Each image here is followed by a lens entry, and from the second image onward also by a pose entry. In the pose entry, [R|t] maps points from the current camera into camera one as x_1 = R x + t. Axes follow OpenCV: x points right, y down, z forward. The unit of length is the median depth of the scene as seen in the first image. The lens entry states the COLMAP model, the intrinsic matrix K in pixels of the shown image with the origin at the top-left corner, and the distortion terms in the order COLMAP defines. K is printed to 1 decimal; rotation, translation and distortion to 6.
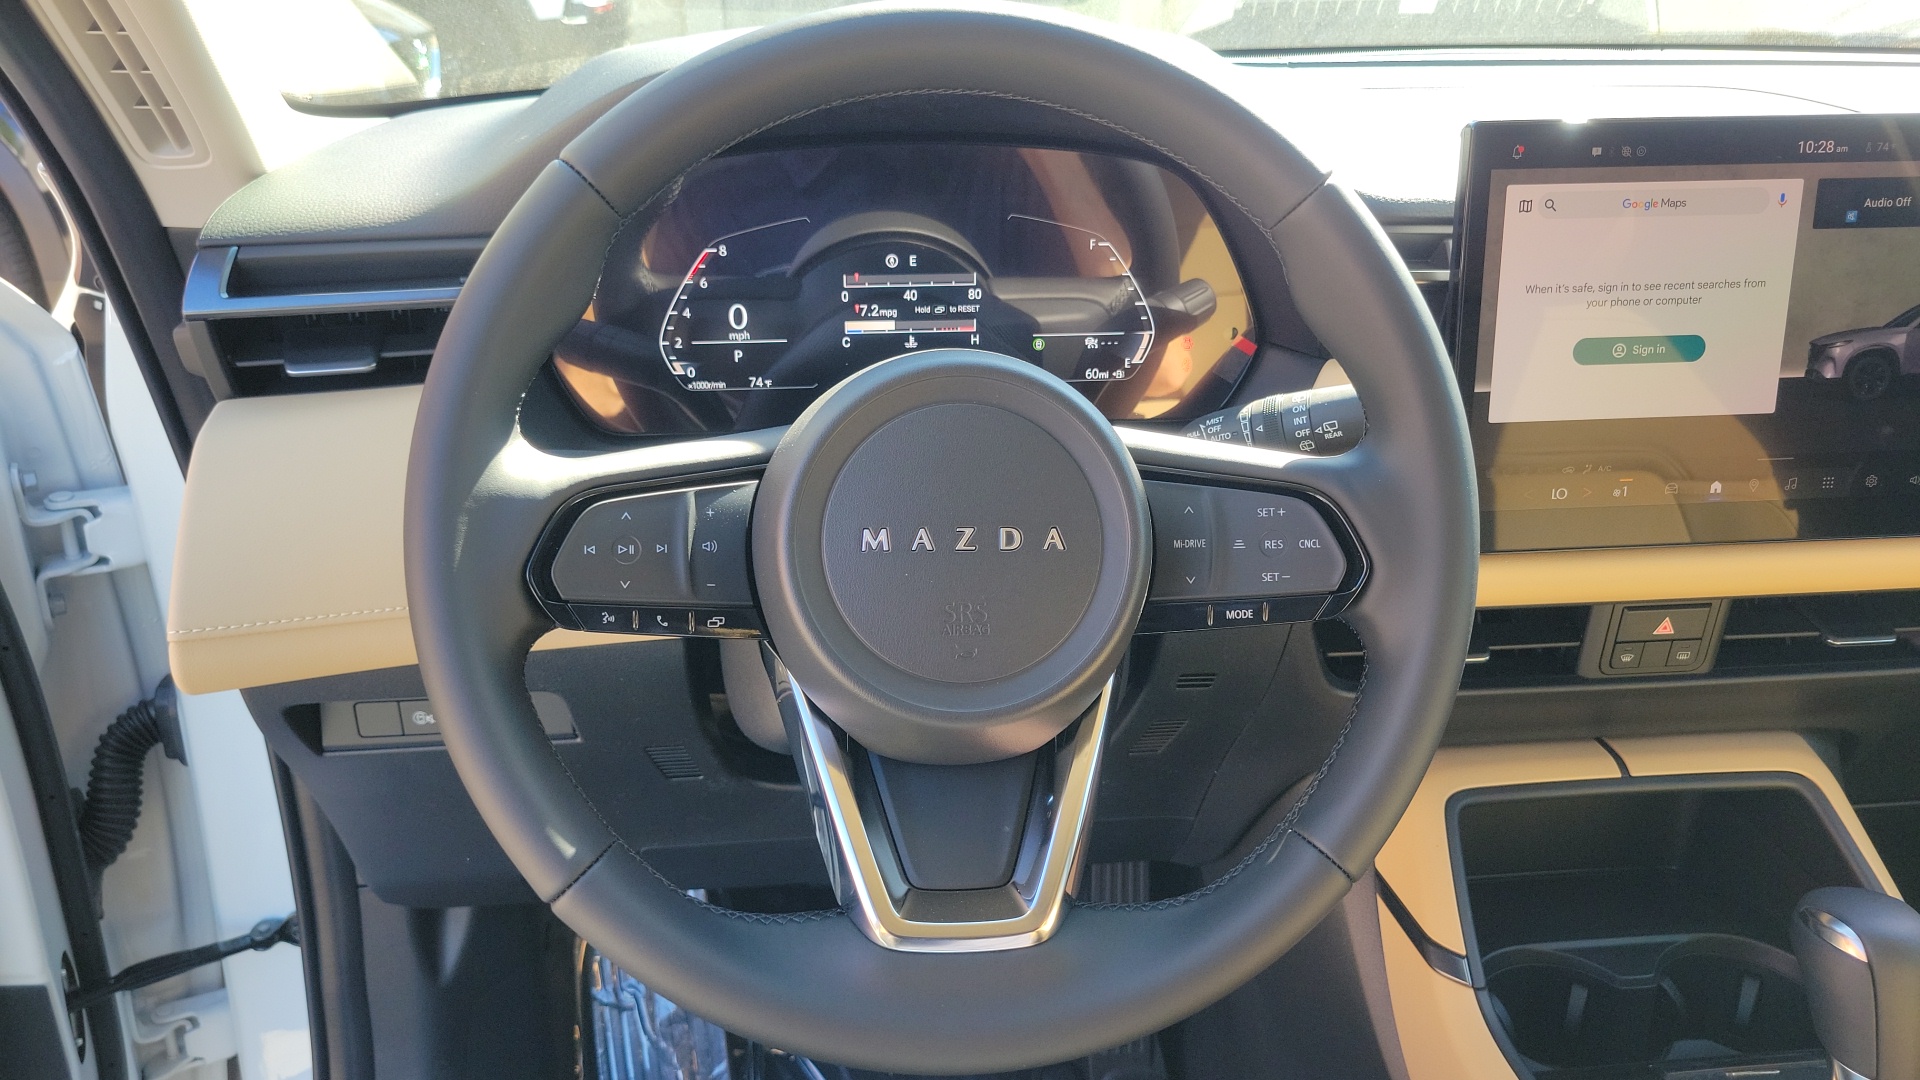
lens RADIAL K [[1459.3, 0, 960.0], [0, 1459.3, 540.0], [0, 0, 1]] dist [-0.005439, -0.004795]
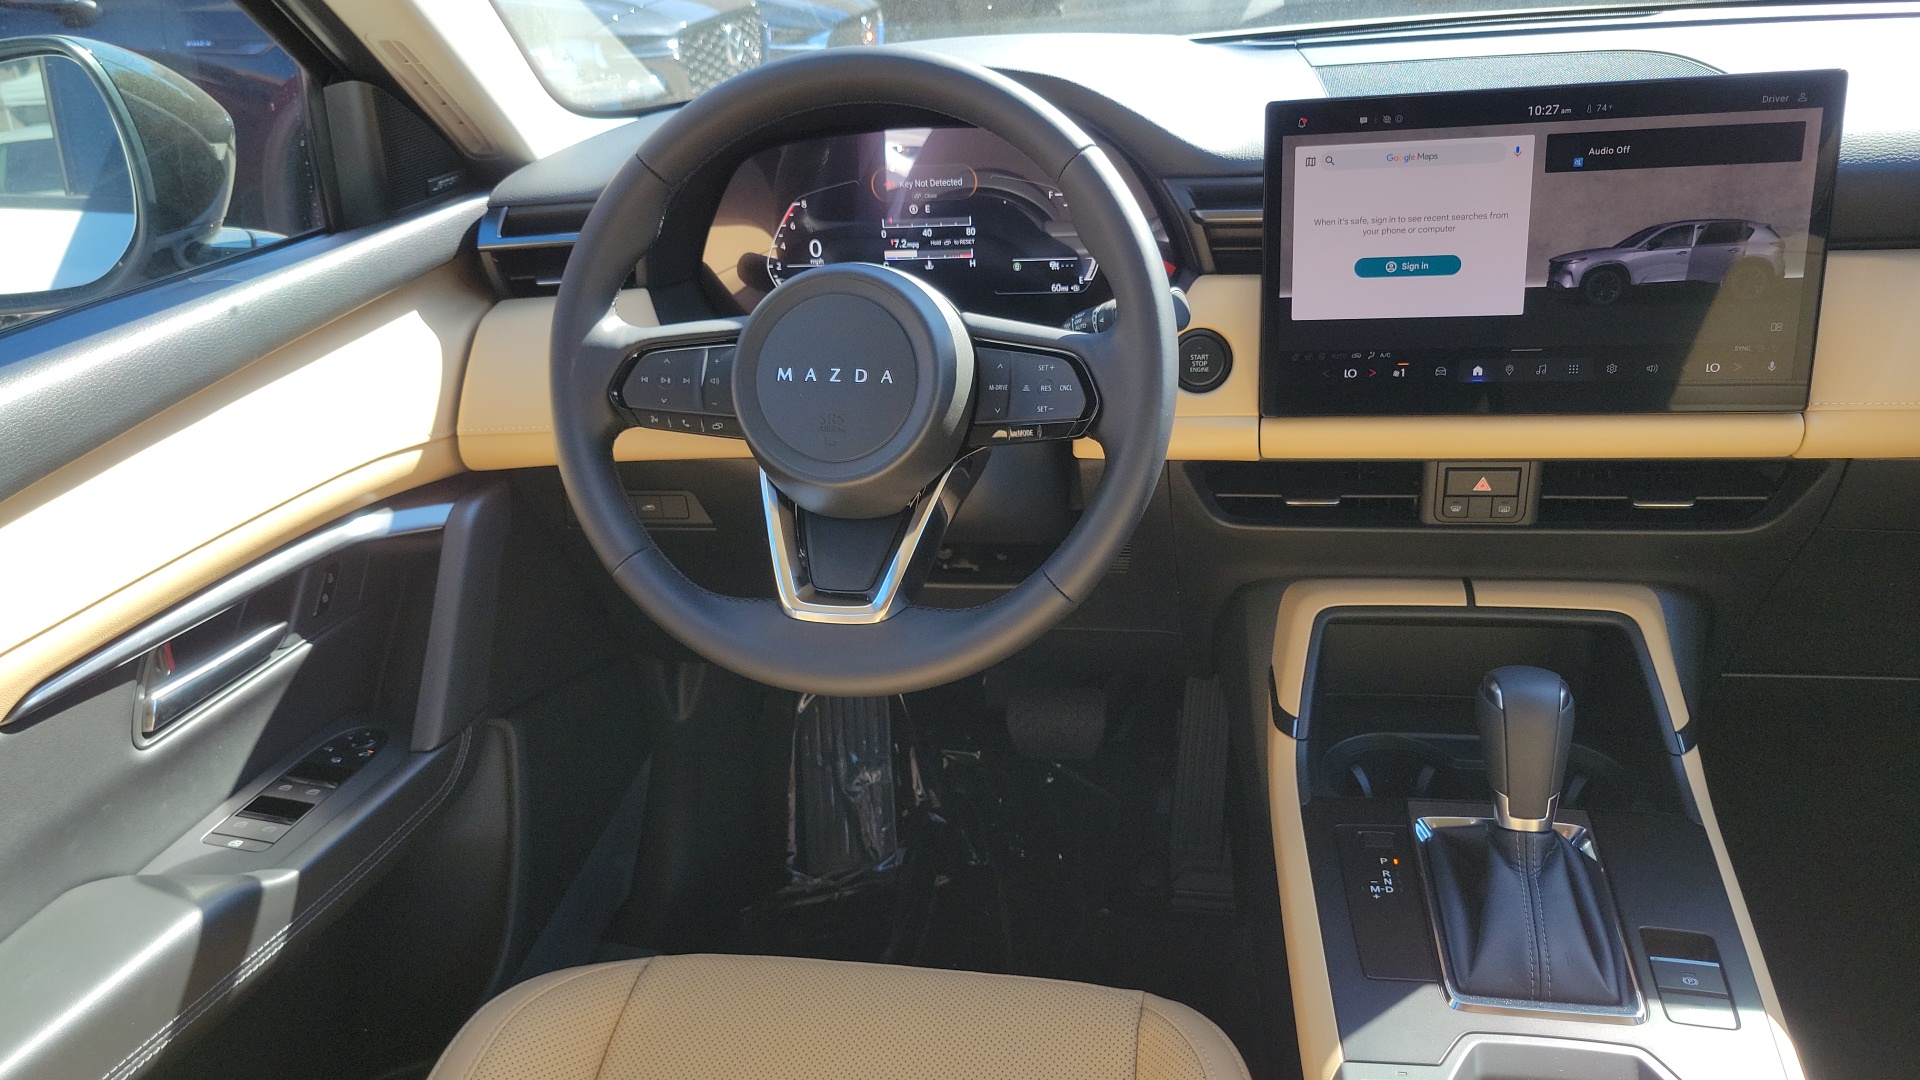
lens RADIAL K [[1447.2, 0, 960.0], [0, 1447.2, 540.0], [0, 0, 1]] dist [0.003217, 0.002018]
pose [[0.952454, 0.052491, -0.300127, 0.481000], [-0.042479, 0.998305, 0.039793, 0.086099], [0.301707, -0.025152, 0.953069, -0.406761]]
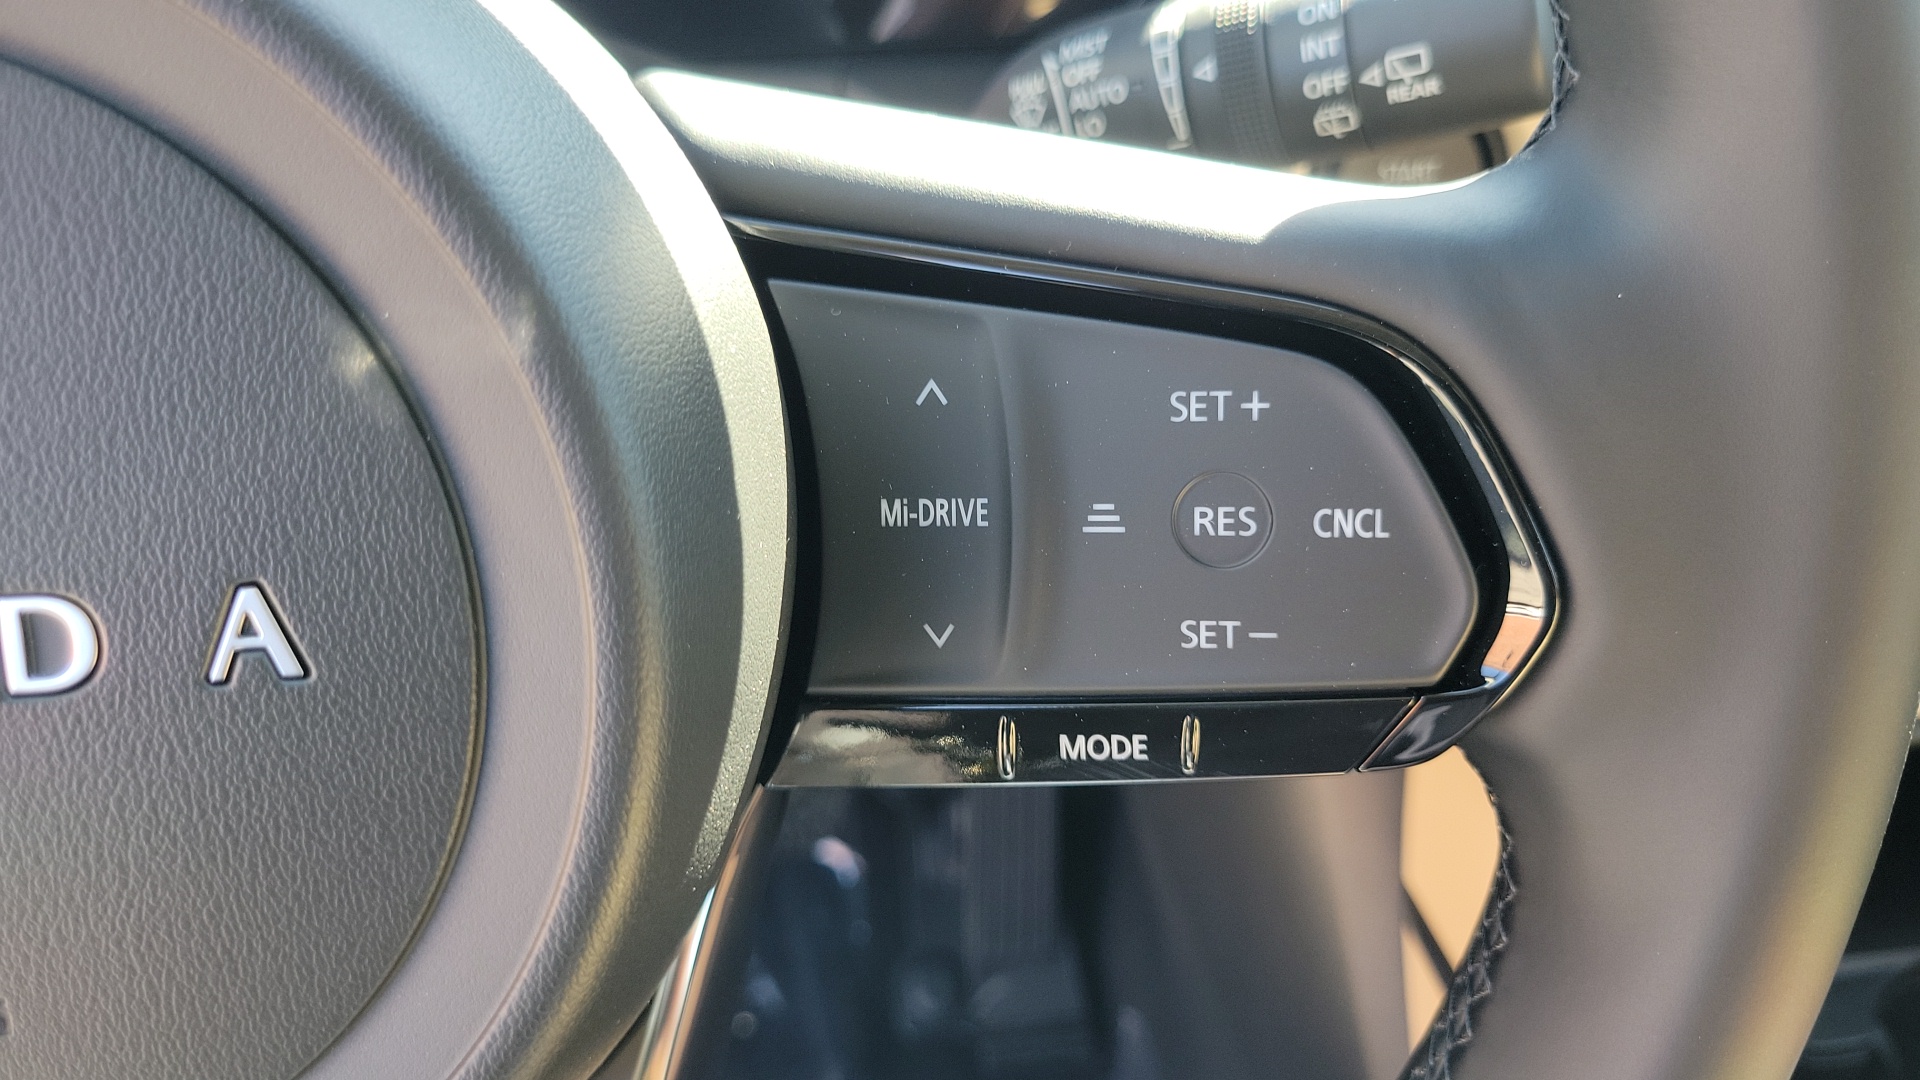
lens RADIAL K [[1459.3, 0, 960.0], [0, 1459.3, 540.0], [0, 0, 1]] dist [-0.005439, -0.004795]
pose [[0.999658, -0.019793, 0.017117, 0.127307], [0.014797, 0.967067, 0.254093, -0.052846], [-0.021583, -0.253752, 0.967028, 0.581926]]
